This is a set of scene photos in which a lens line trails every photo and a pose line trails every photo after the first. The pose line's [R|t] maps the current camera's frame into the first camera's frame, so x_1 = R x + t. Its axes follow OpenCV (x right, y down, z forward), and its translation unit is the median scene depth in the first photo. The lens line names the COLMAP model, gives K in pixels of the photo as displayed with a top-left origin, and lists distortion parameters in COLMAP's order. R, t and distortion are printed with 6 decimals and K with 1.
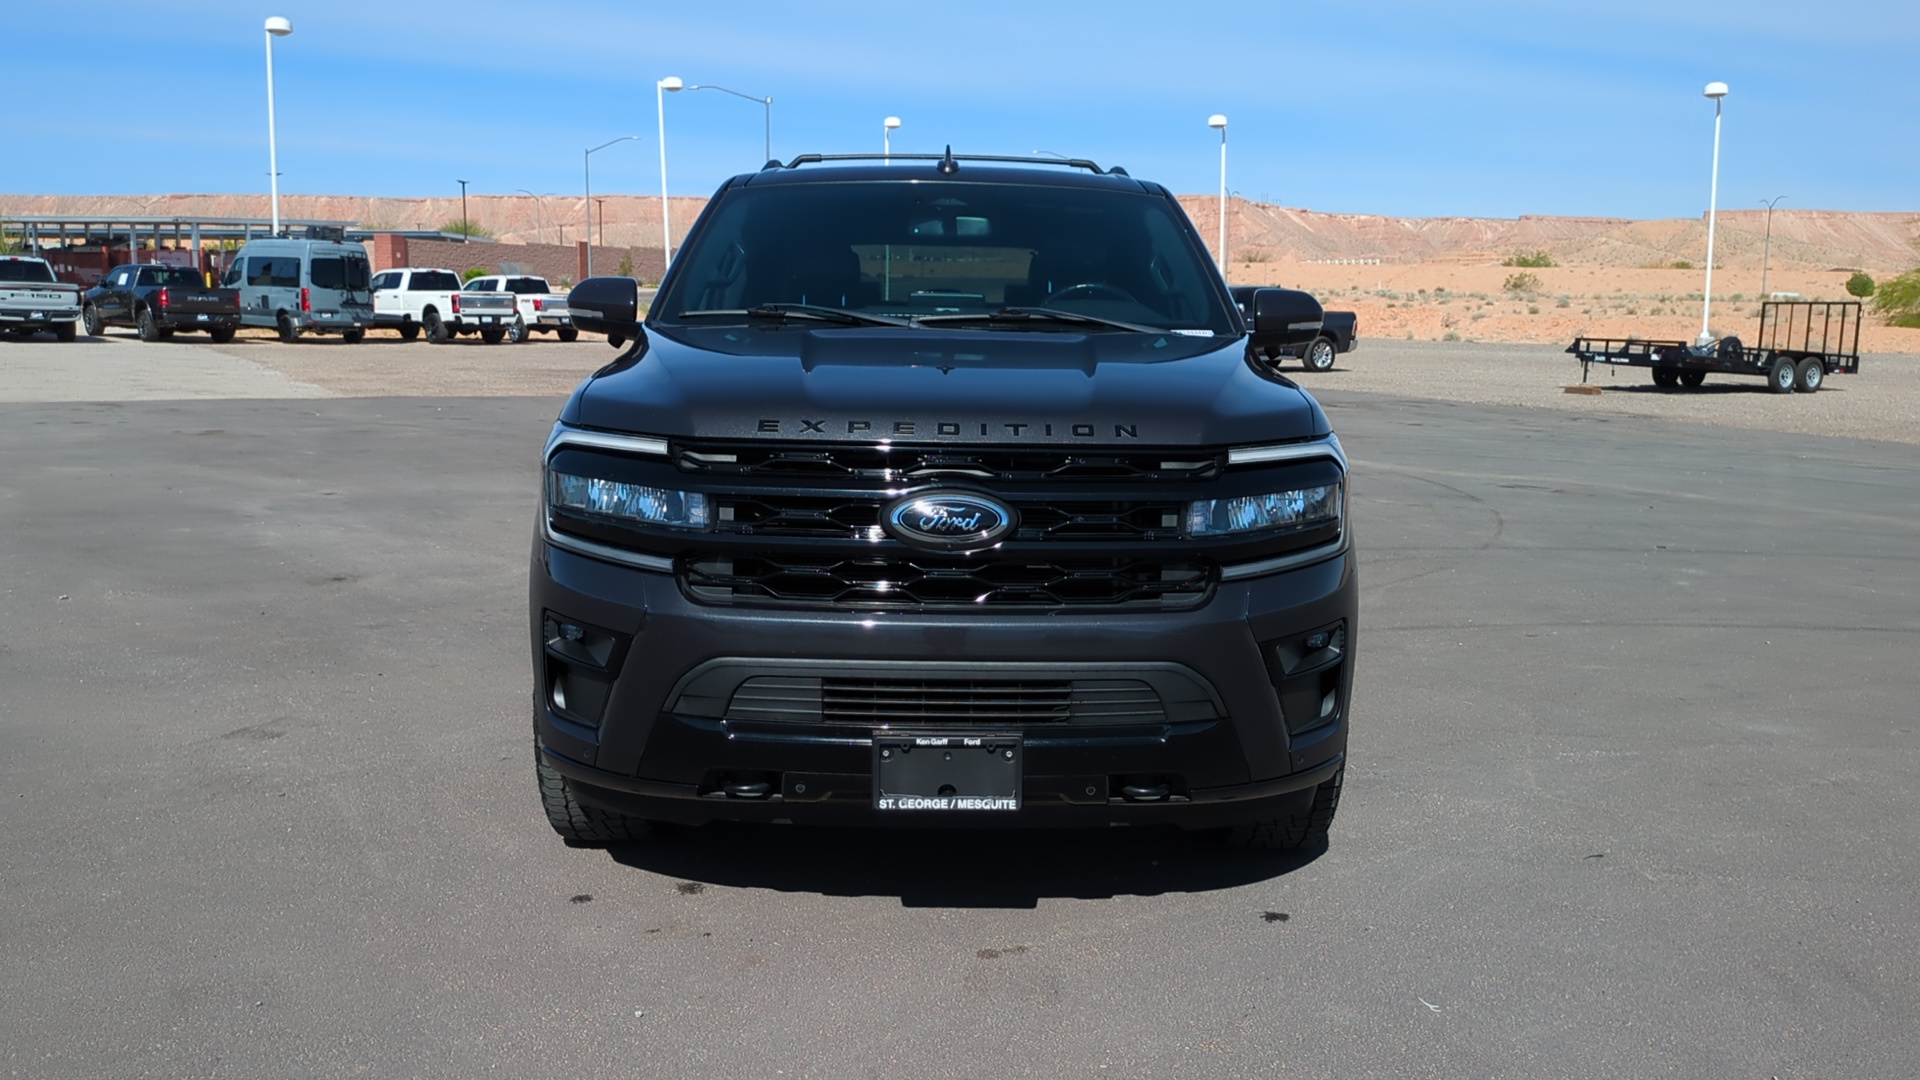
lens RADIAL K [[1636.6, 0, 962.9], [0, 1636.6, 542.0], [0, 0, 1]] dist [0.059673, -0.087444]
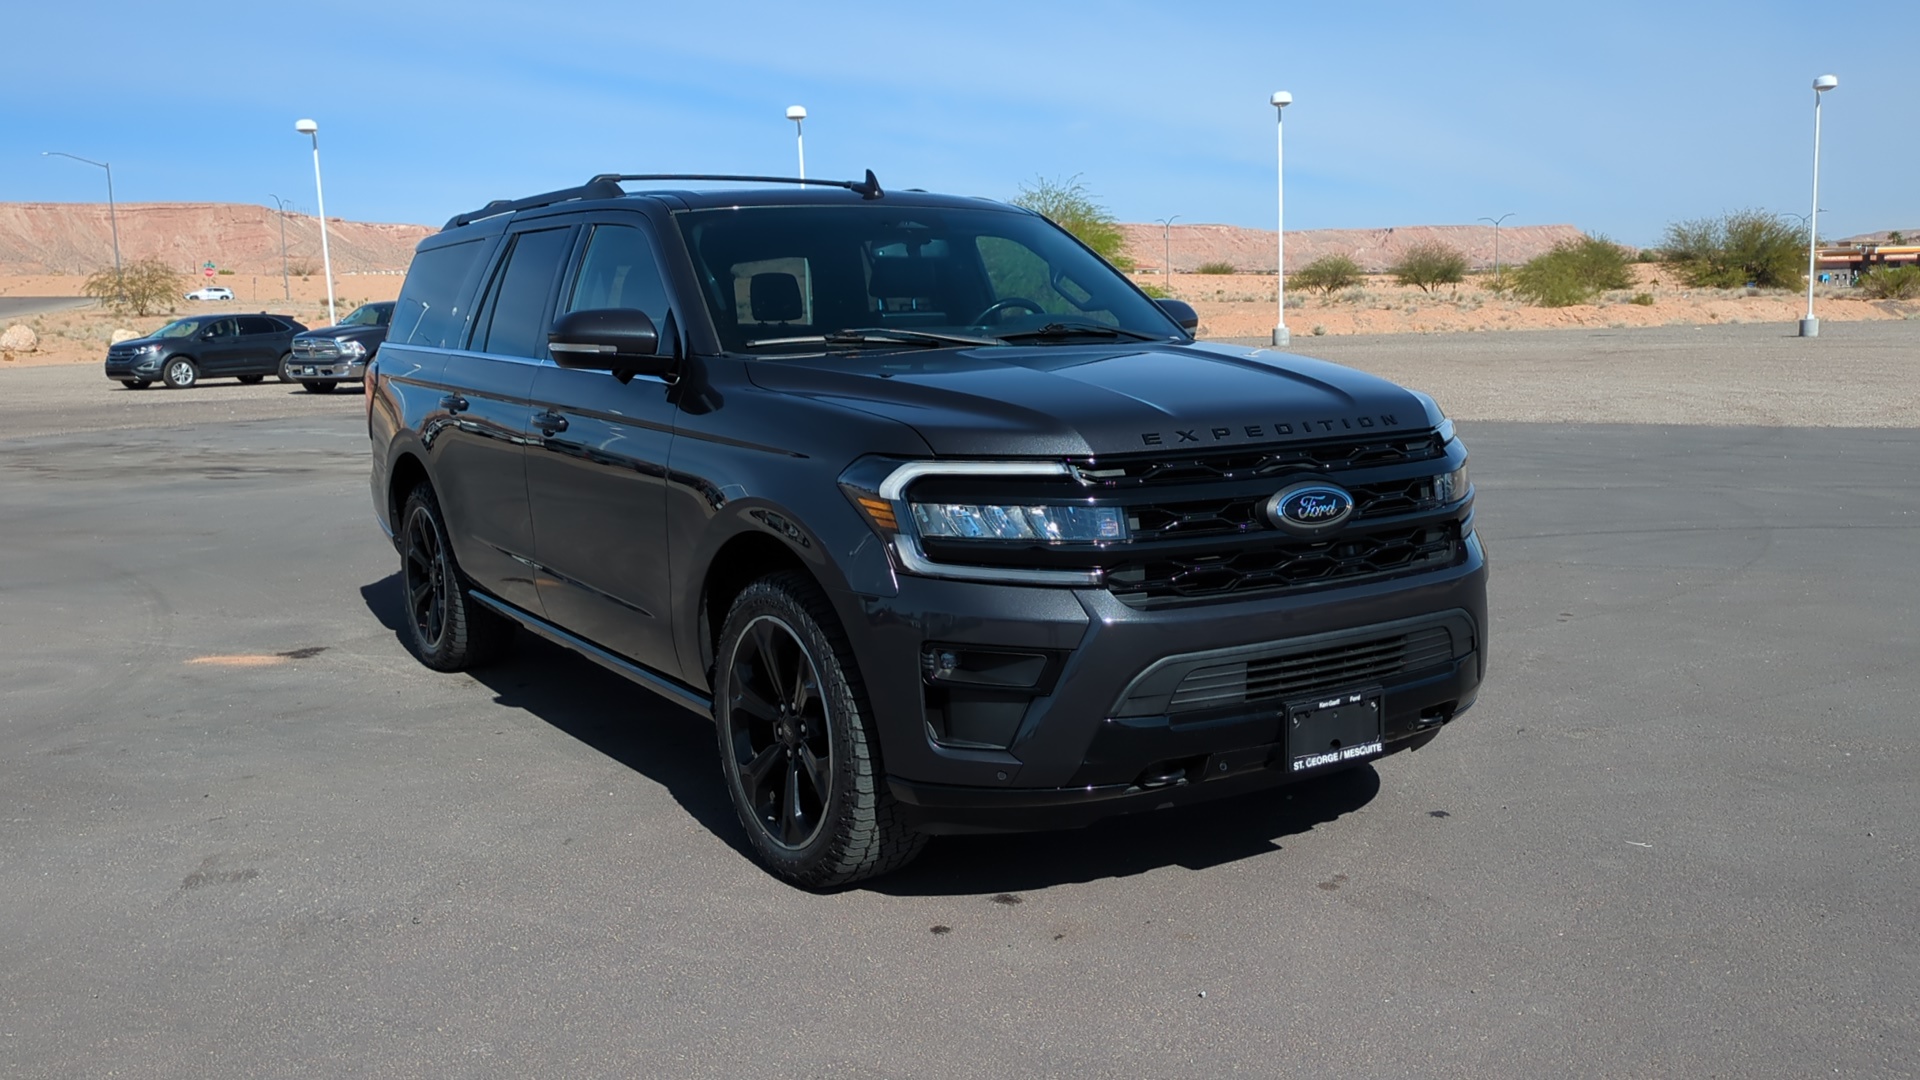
lens RADIAL K [[1636.6, 0, 974.9], [0, 1636.6, 525.7], [0, 0, 1]] dist [0.059673, -0.087444]
pose [[0.849275, -0.101889, 0.518025, -0.507086], [0.109707, 0.993841, 0.015617, -0.028586], [-0.516426, 0.043568, 0.855223, 0.092645]]
